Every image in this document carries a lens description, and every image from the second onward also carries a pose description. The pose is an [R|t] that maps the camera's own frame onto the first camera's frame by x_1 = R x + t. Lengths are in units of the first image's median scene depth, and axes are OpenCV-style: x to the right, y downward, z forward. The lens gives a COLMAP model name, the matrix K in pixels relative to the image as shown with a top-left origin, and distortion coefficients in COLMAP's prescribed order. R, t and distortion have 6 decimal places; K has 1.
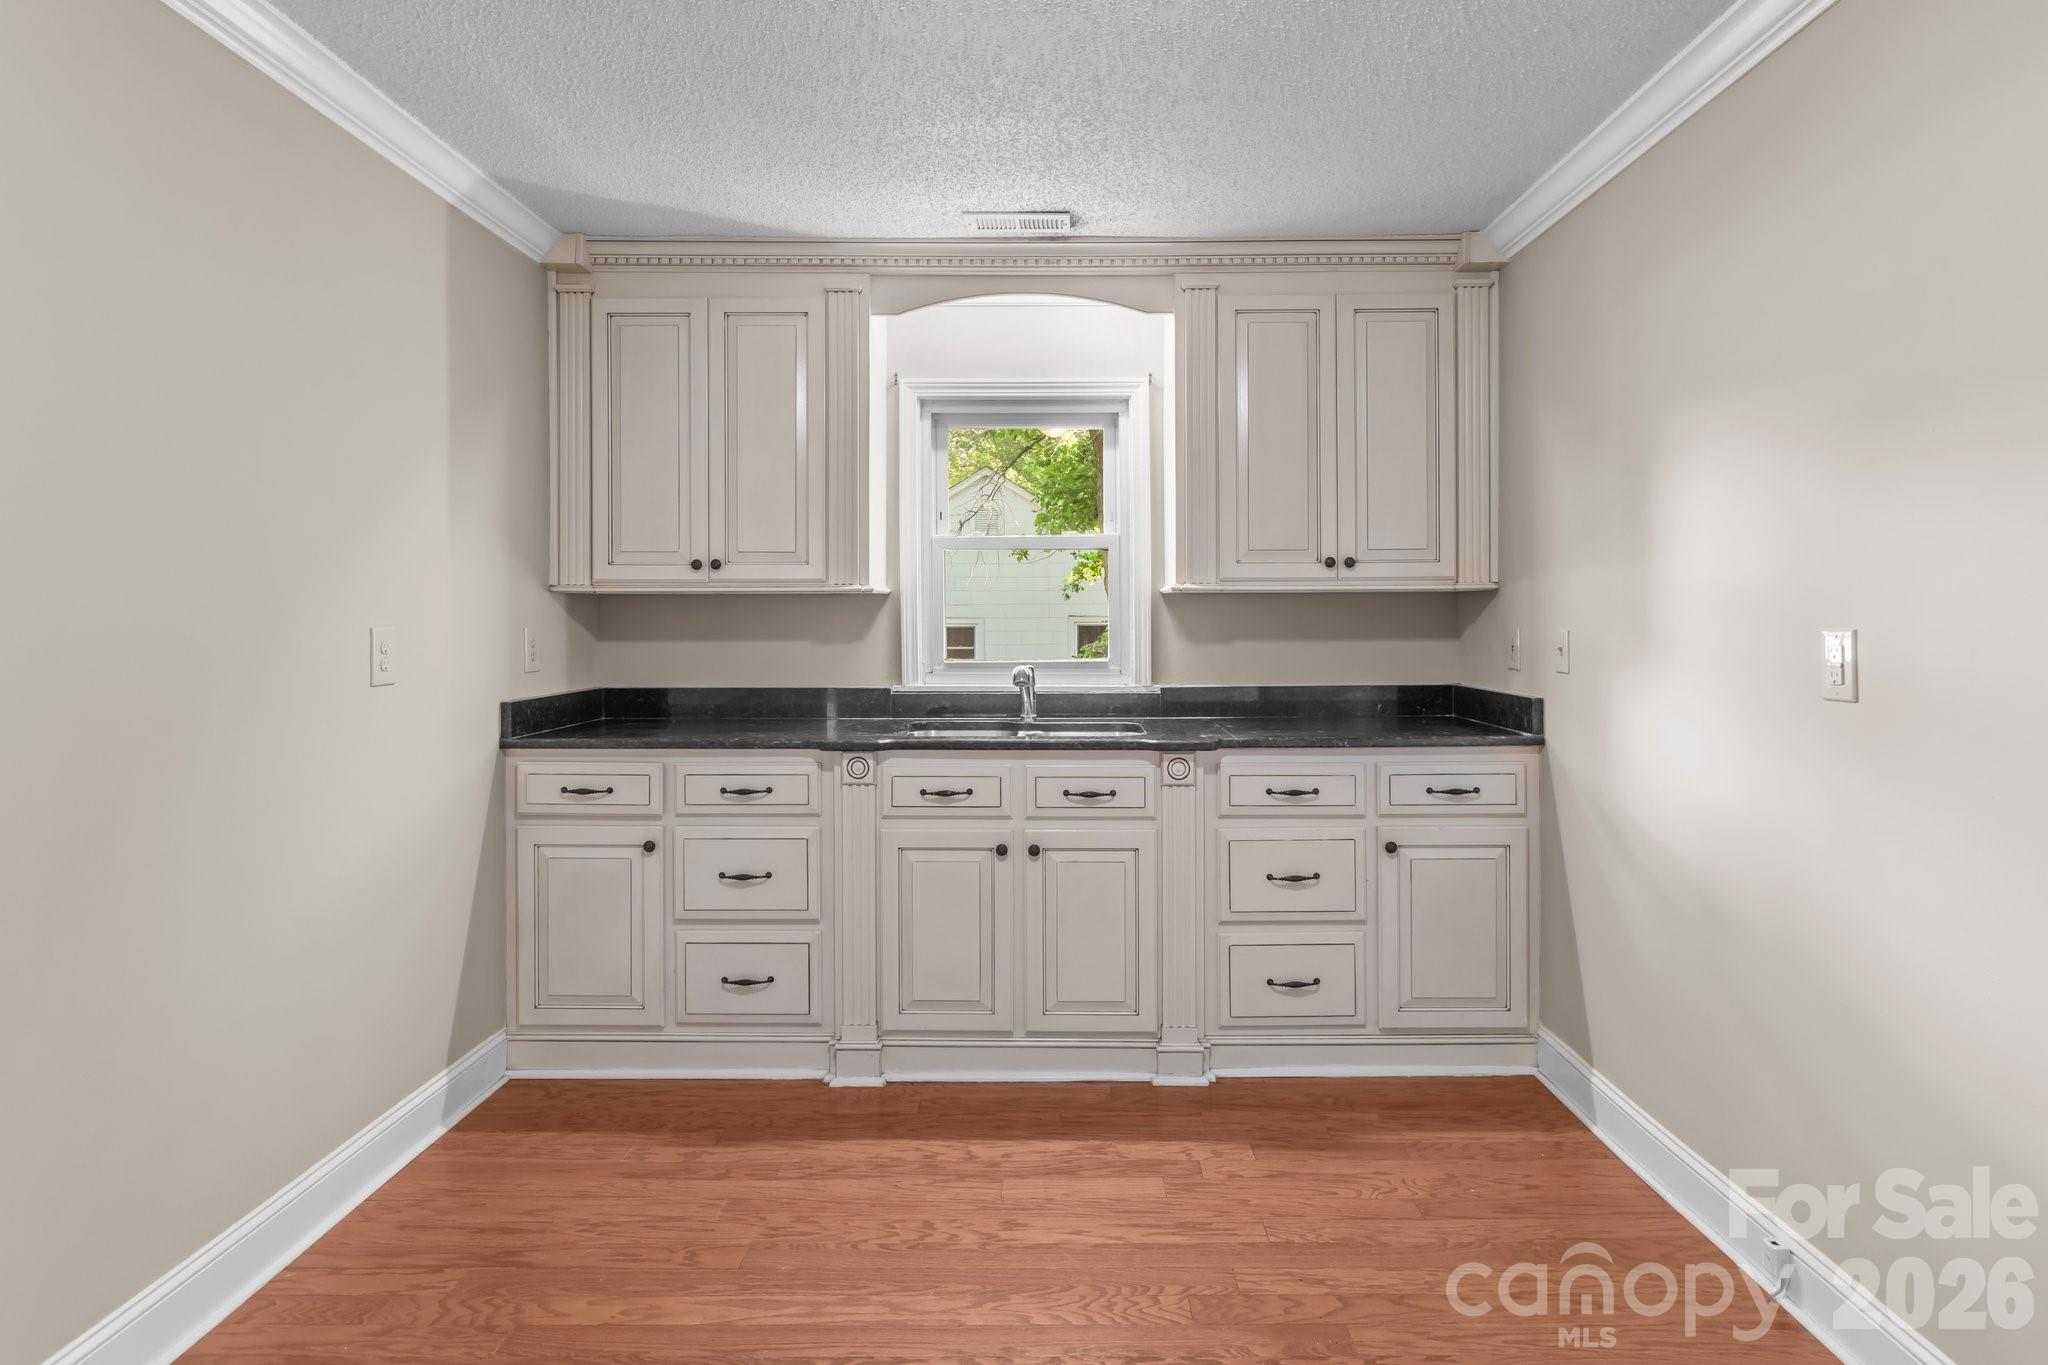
lens RADIAL K [[1086.1, 0, 1027.8], [0, 1086.1, 616.0], [0, 0, 1]] dist [-0.000775, -0.000680]
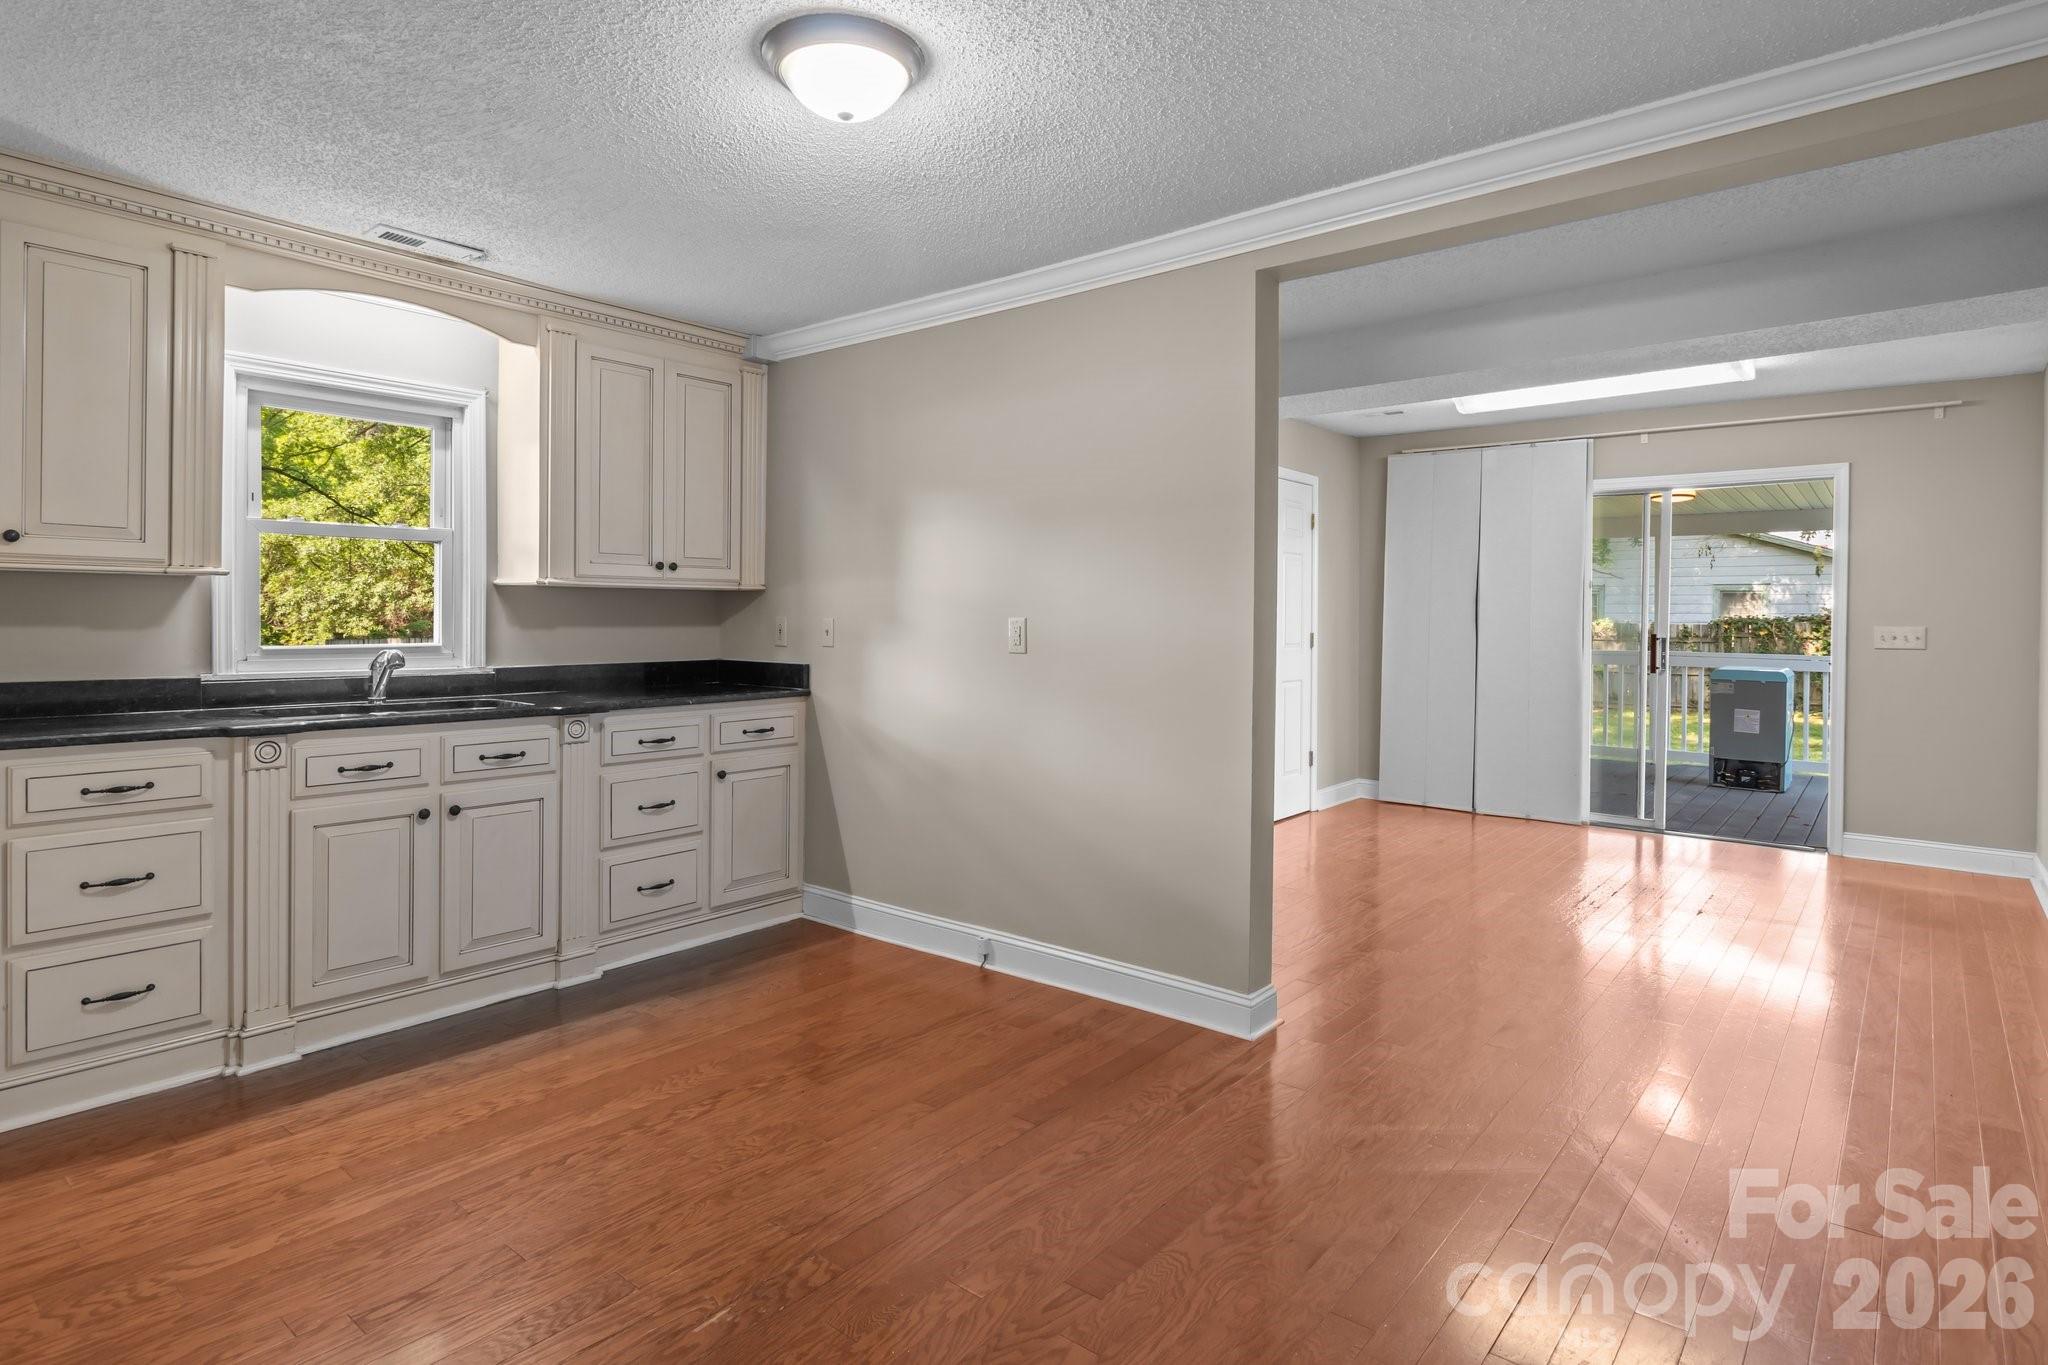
lens RADIAL K [[1086.1, 0, 1027.8], [0, 1086.1, 616.0], [0, 0, 1]] dist [-0.000775, -0.000680]
pose [[0.629087, 0.008413, 0.777289, -0.494986], [-0.012480, 0.999922, -0.000723, 0.006541], [-0.777235, -0.009246, 0.629143, -0.172357]]
